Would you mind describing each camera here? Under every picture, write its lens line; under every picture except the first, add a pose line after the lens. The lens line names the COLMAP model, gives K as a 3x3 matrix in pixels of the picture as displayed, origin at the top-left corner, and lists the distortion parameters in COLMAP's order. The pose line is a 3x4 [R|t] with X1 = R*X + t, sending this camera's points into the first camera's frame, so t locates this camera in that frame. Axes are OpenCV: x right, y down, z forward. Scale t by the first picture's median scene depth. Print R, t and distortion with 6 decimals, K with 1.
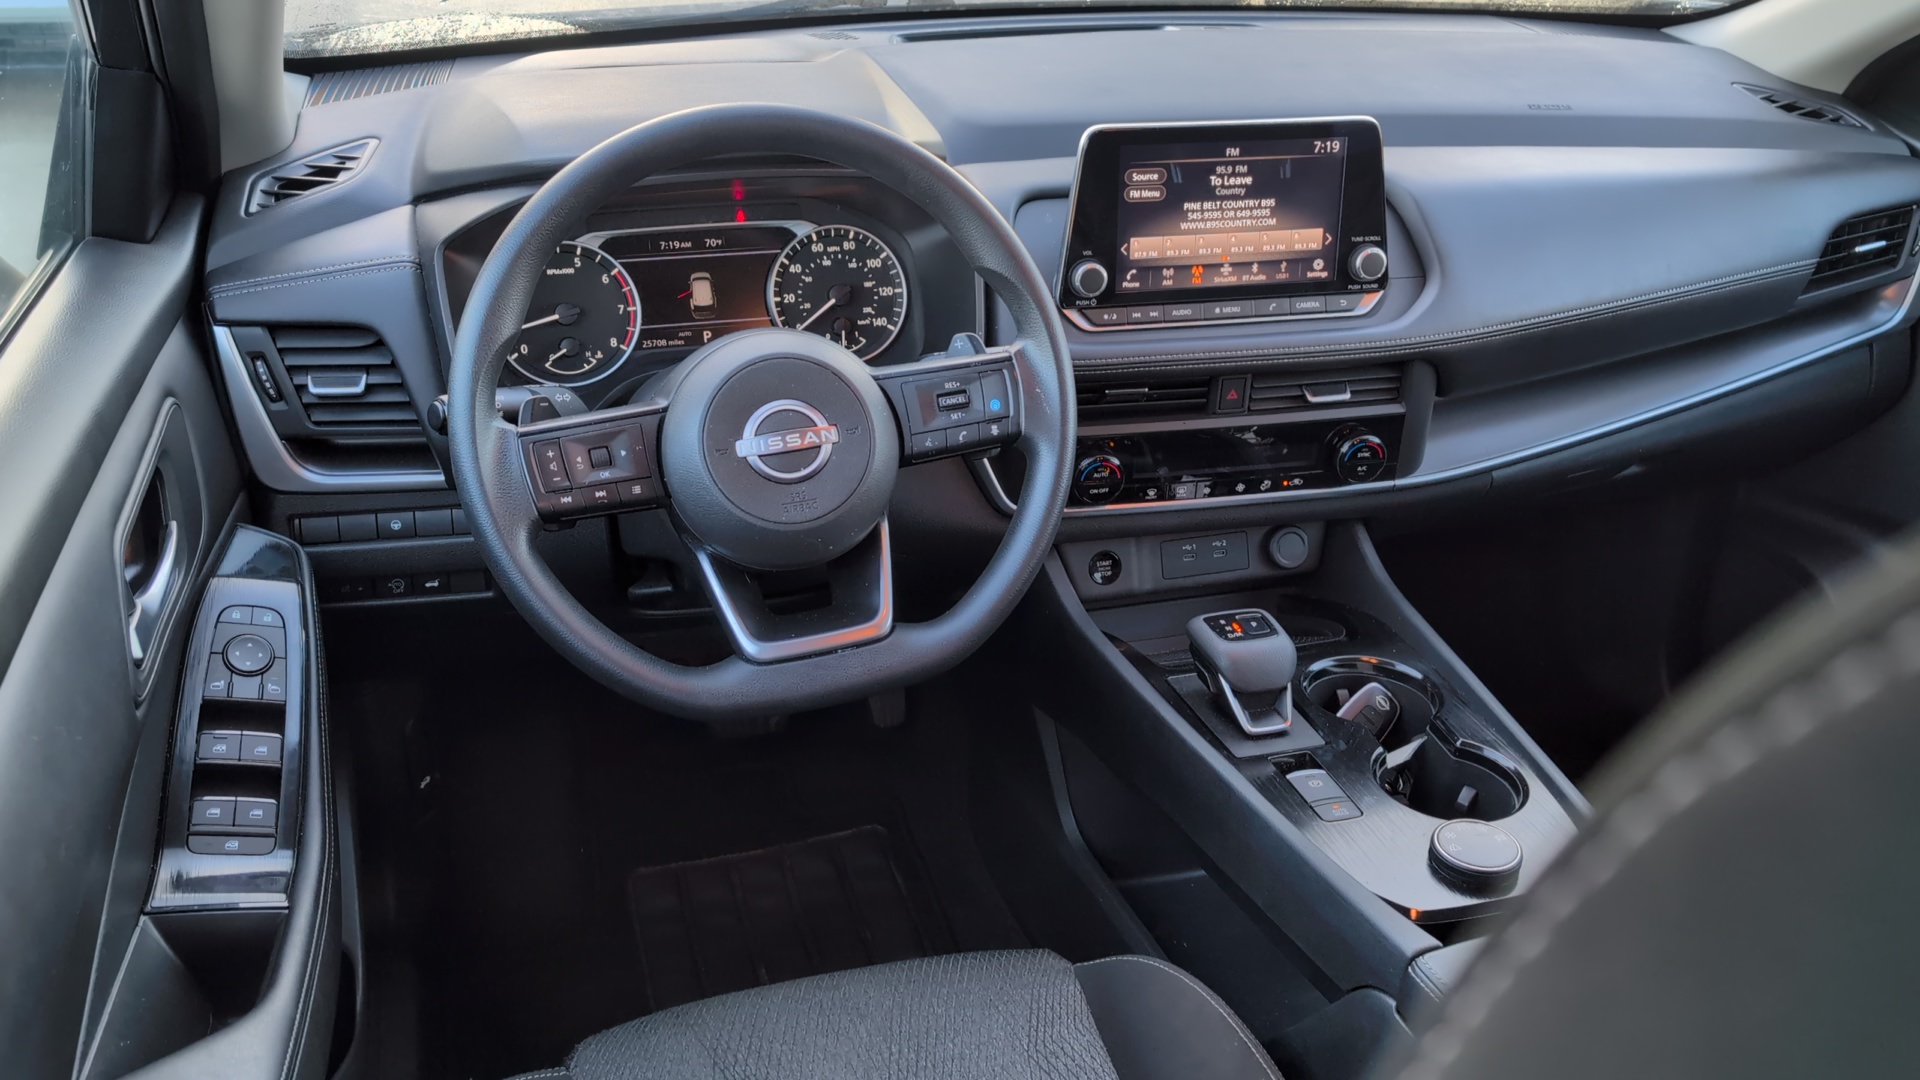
lens RADIAL K [[1662.8, 0, 960.0], [0, 1662.8, 540.0], [0, 0, 1]] dist [0.034990, -0.010760]
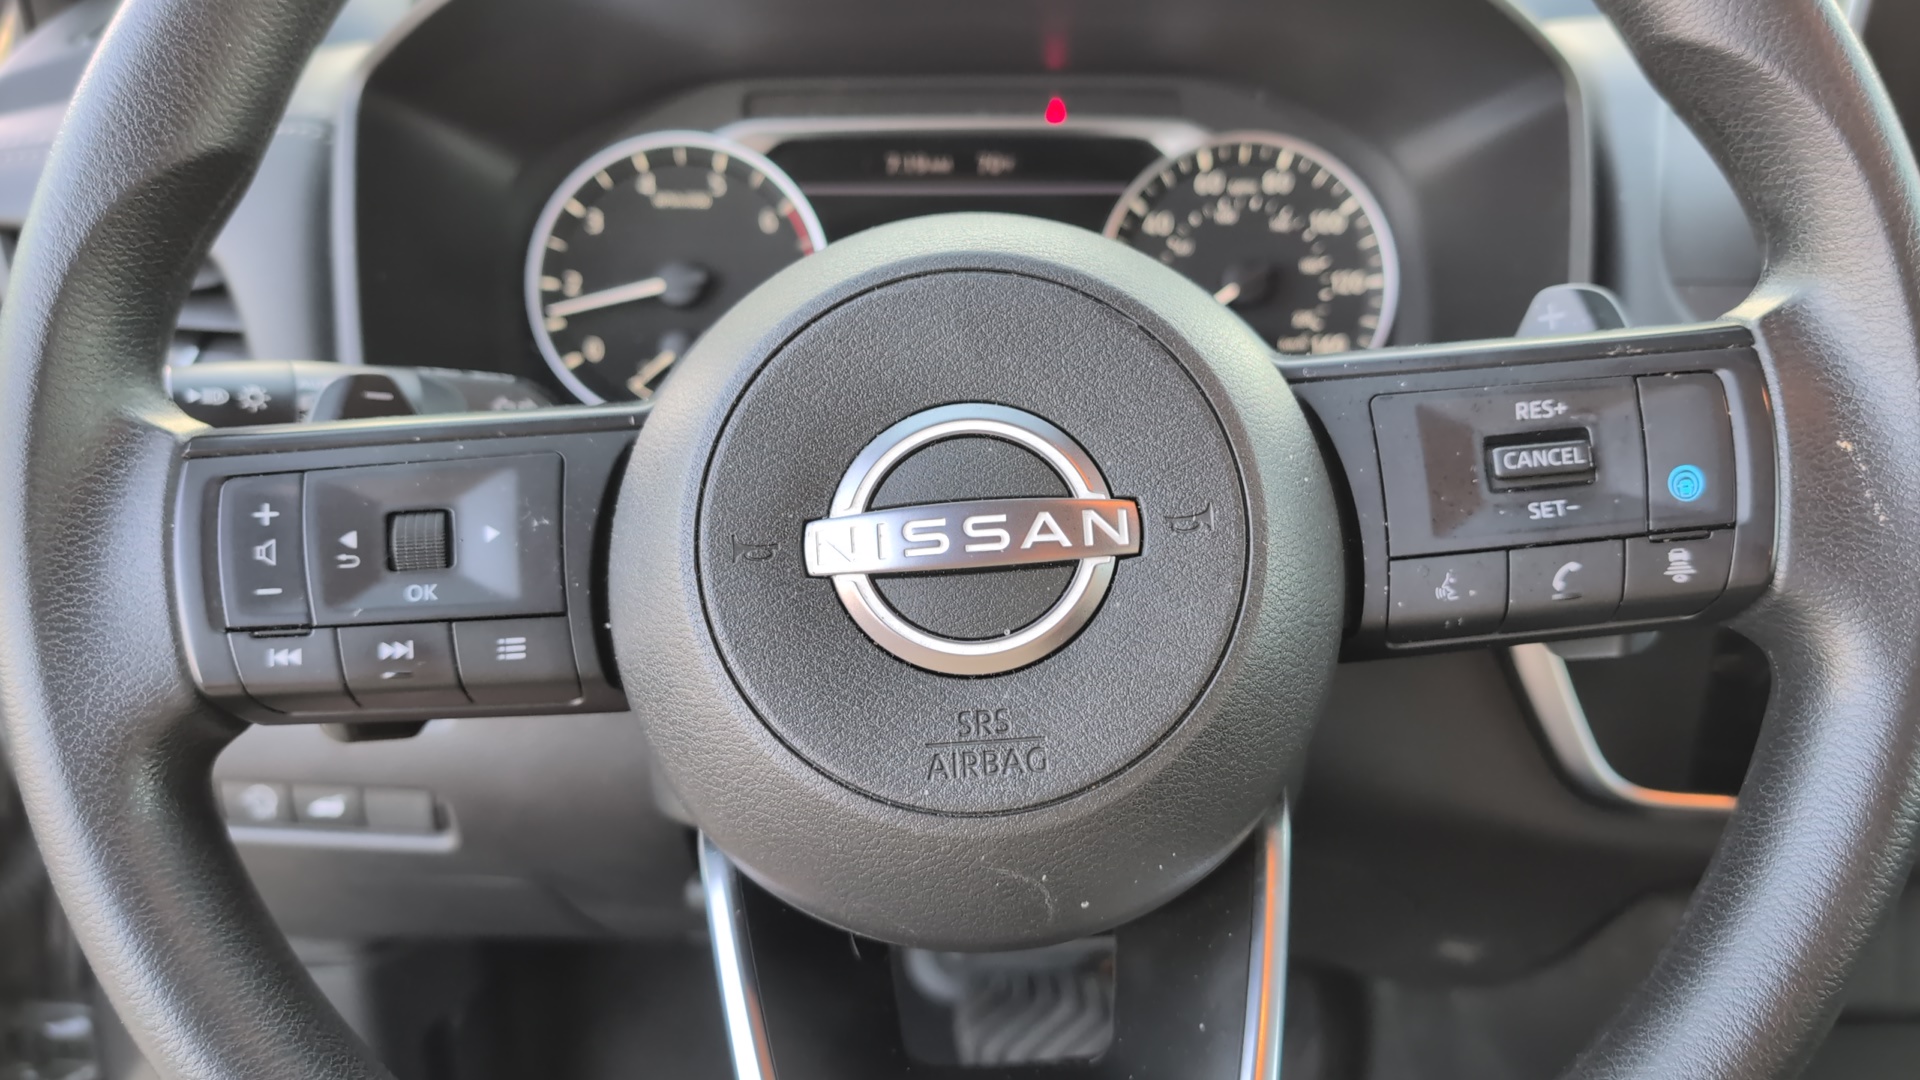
lens RADIAL K [[1662.8, 0, 960.0], [0, 1662.8, 540.0], [0, 0, 1]] dist [0.034990, -0.010760]
pose [[0.960210, 0.078432, -0.268041, -0.023120], [-0.106849, 0.989906, -0.093109, -0.028957], [0.258033, 0.118044, 0.958898, 0.677542]]
